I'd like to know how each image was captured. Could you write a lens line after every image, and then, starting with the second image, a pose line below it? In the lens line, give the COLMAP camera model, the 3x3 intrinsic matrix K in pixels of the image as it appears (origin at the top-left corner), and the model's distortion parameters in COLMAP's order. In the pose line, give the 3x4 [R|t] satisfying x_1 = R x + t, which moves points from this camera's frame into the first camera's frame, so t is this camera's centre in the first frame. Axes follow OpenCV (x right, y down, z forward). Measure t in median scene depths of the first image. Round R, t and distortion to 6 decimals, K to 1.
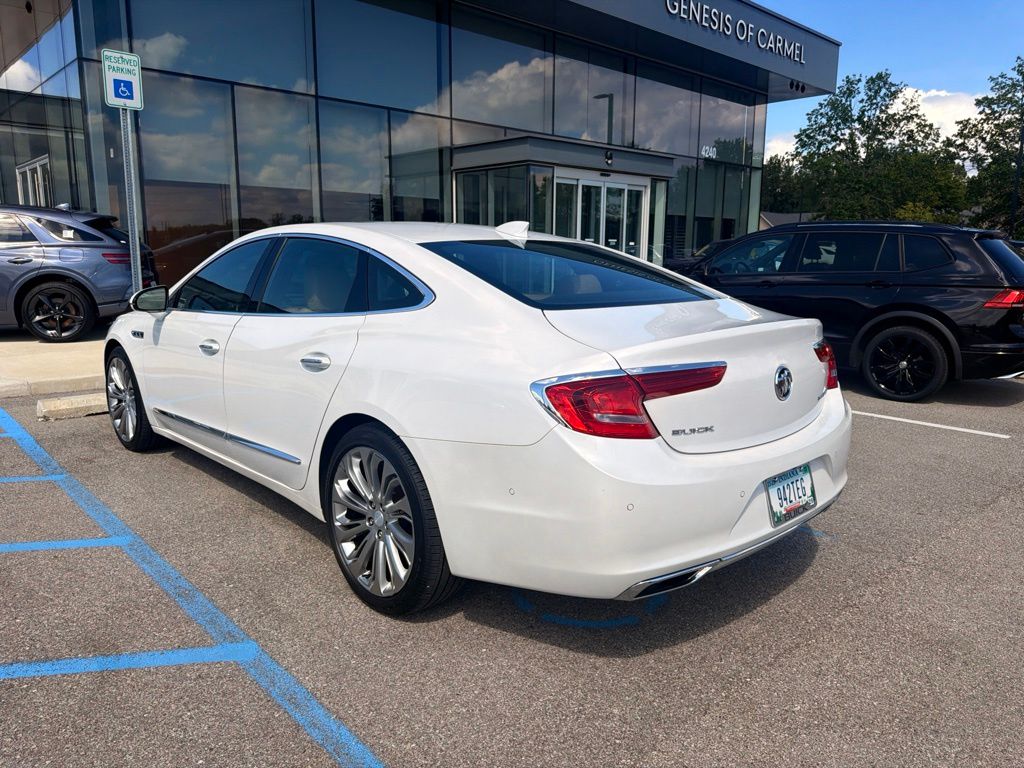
lens RADIAL K [[726.7, 0, 512.4], [0, 726.7, 386.2], [0, 0, 1]] dist [0.042239, -0.061186]
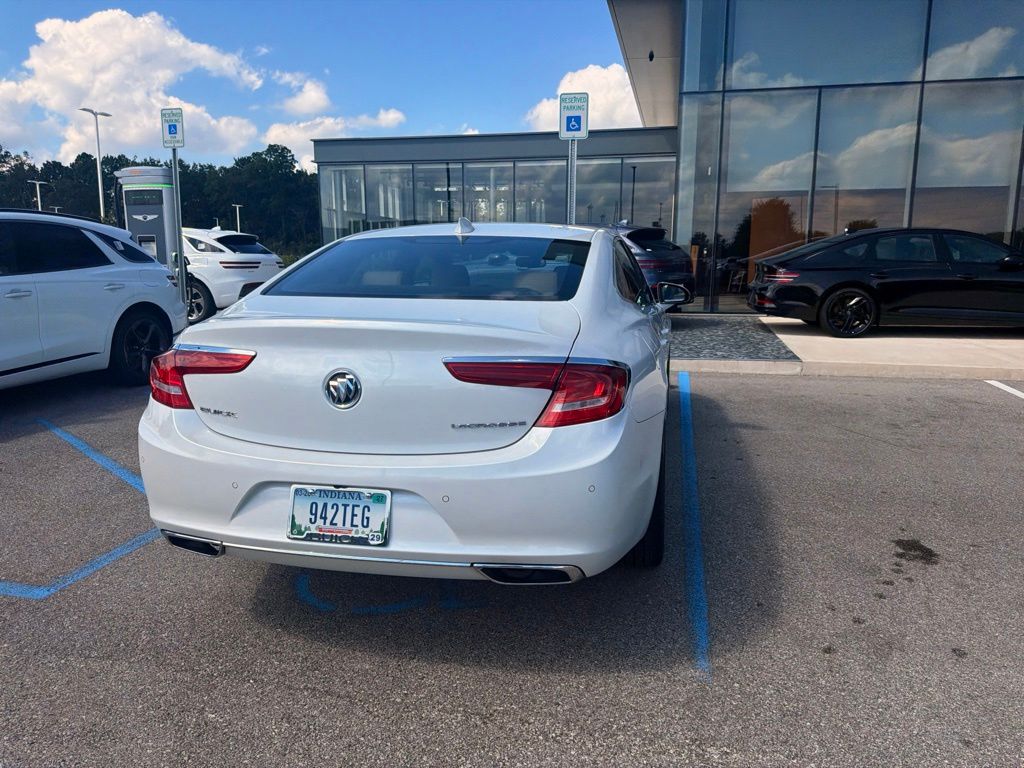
lens RADIAL K [[724.8, 0, 516.6], [0, 724.8, 380.6], [0, 0, 1]] dist [0.018551, -0.023796]
pose [[0.565922, 0.132554, -0.813733, 0.441007], [-0.147349, 0.987361, 0.058362, -0.035724], [0.811185, 0.086875, 0.578301, 0.244418]]
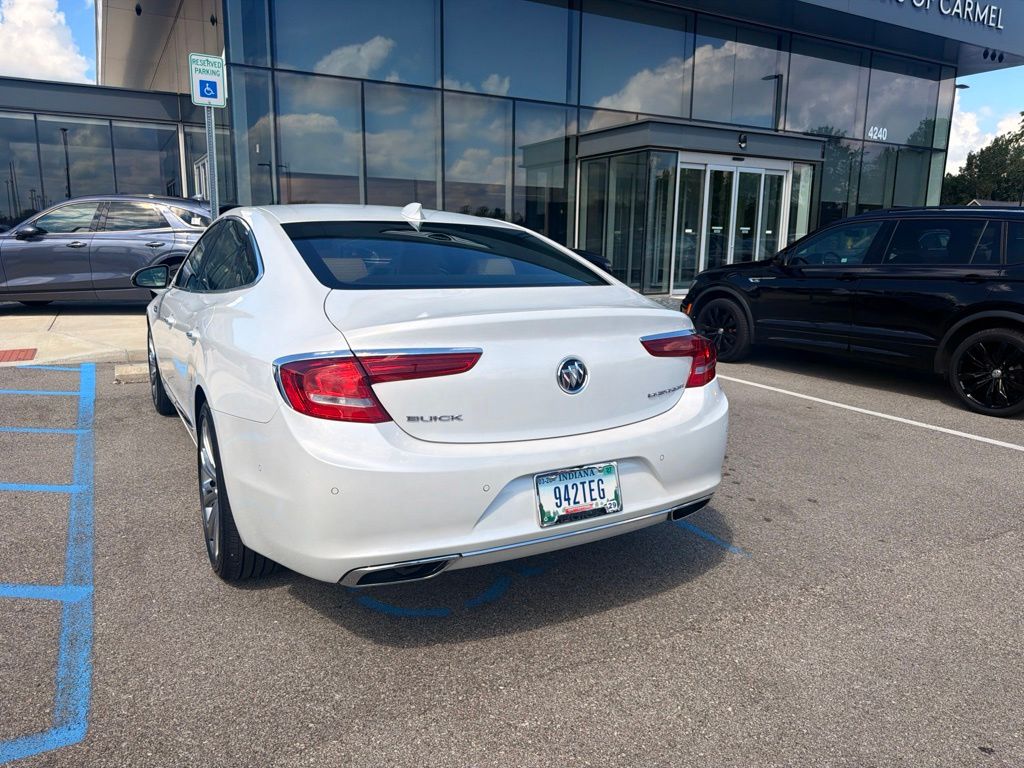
lens RADIAL K [[730.2, 0, 511.2], [0, 730.2, 379.5], [0, 0, 1]] dist [0.013111, -0.013343]
pose [[0.970258, 0.052005, -0.236420, 0.188770], [-0.051032, 0.998645, 0.010235, -0.001541], [0.236632, 0.002135, 0.971597, 0.030997]]
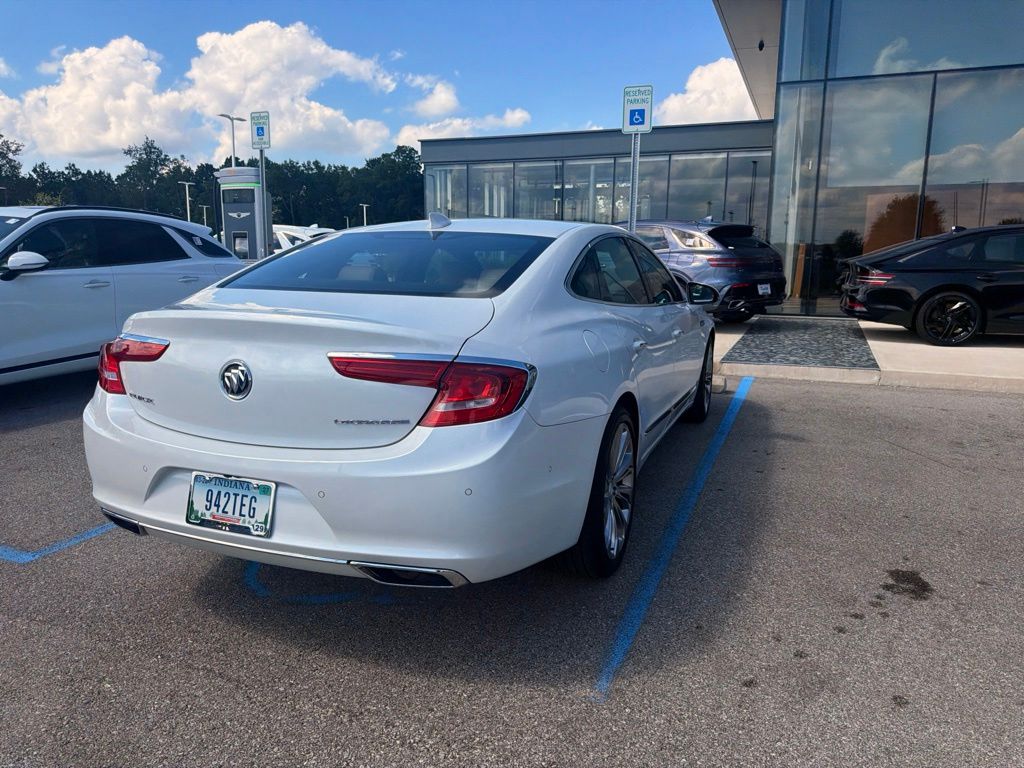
lens RADIAL K [[724.5, 0, 516.0], [0, 724.5, 387.1], [0, 0, 1]] dist [0.006712, -0.010718]
pose [[0.424993, 0.159983, -0.890947, 0.481083], [-0.170523, 0.980785, 0.094773, -0.051281], [0.888990, 0.111649, 0.444108, 0.335585]]
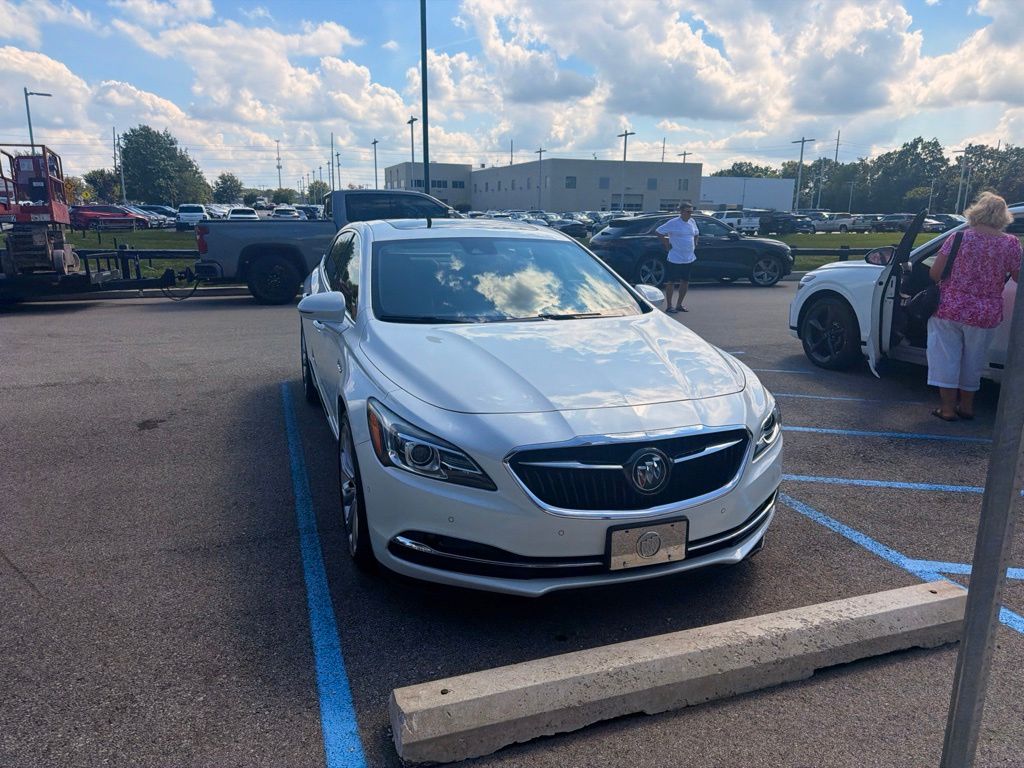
lens RADIAL K [[735.8, 0, 511.2], [0, 735.8, 388.5], [0, 0, 1]] dist [0.004791, -0.010719]
pose [[-0.909008, -0.106475, 0.402949, -0.459283], [0.066156, 0.917698, 0.391732, -0.253416], [-0.411495, 0.382745, -0.827150, 1.235299]]
